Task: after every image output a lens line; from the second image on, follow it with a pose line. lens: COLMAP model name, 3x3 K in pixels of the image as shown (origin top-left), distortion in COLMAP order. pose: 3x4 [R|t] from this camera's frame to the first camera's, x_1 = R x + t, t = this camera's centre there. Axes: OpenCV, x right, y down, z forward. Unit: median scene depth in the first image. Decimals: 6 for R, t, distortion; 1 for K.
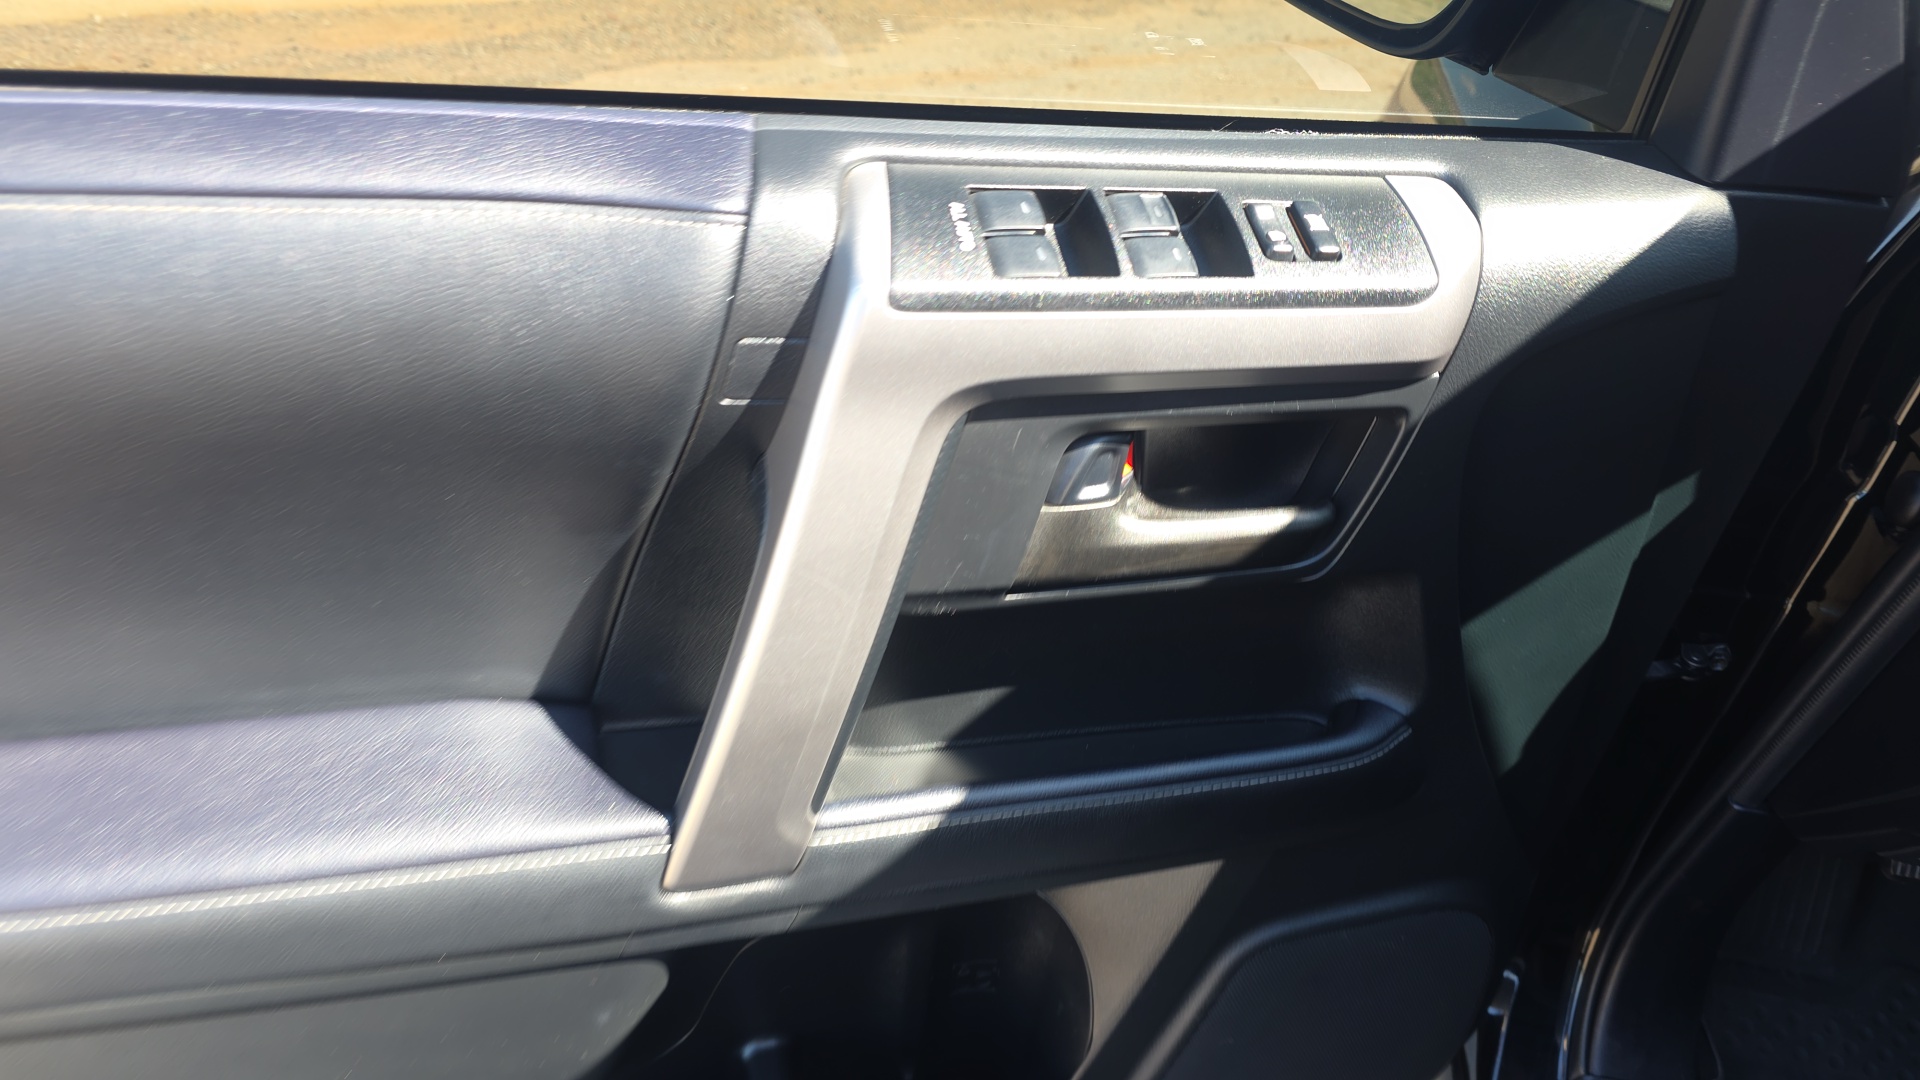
lens RADIAL K [[1309.5, 0, 968.4], [0, 1309.5, 579.7], [0, 0, 1]] dist [0.008286, -0.001008]
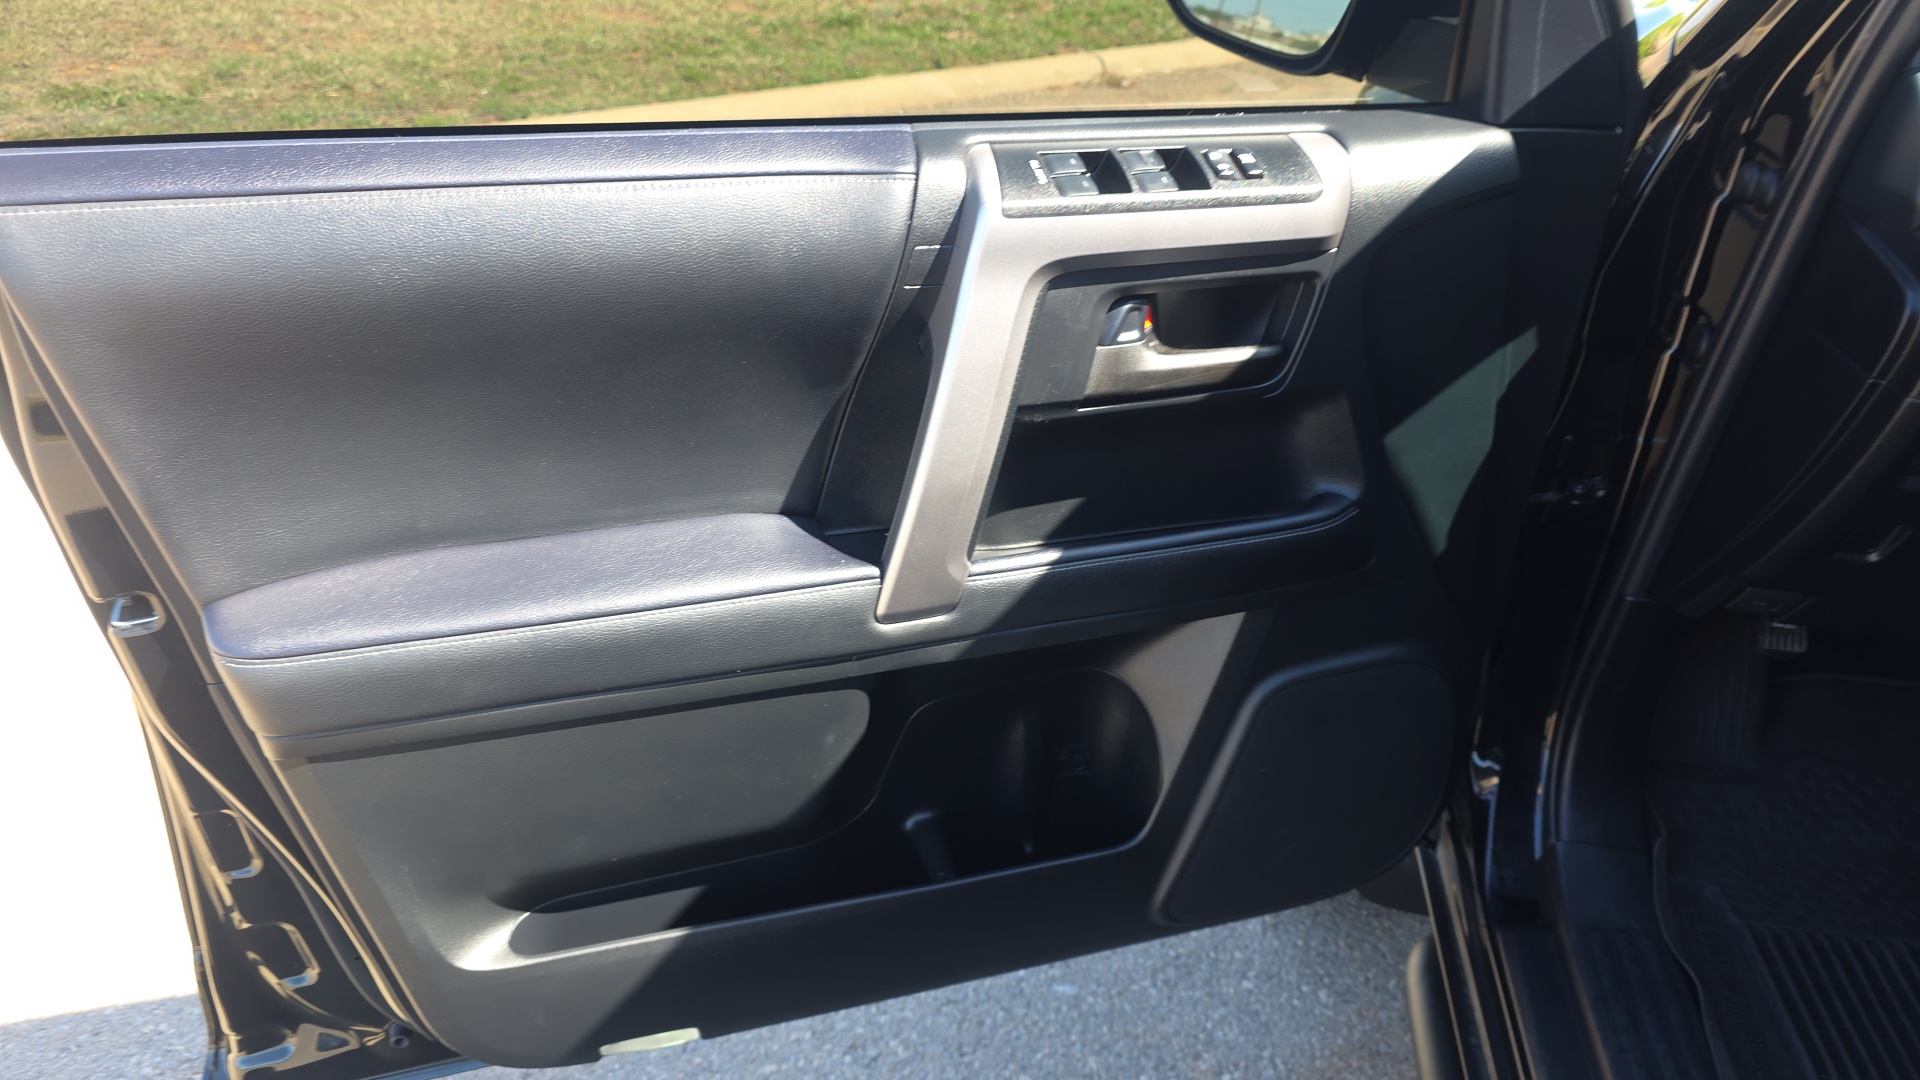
lens RADIAL K [[1298.0, 0, 970.8], [0, 1298.0, 546.1], [0, 0, 1]] dist [0.031351, -0.030577]
pose [[0.996395, -0.082629, -0.019243, -0.089337], [0.080070, 0.990849, -0.108660, 0.351117], [0.028045, 0.106728, 0.993893, -0.578524]]
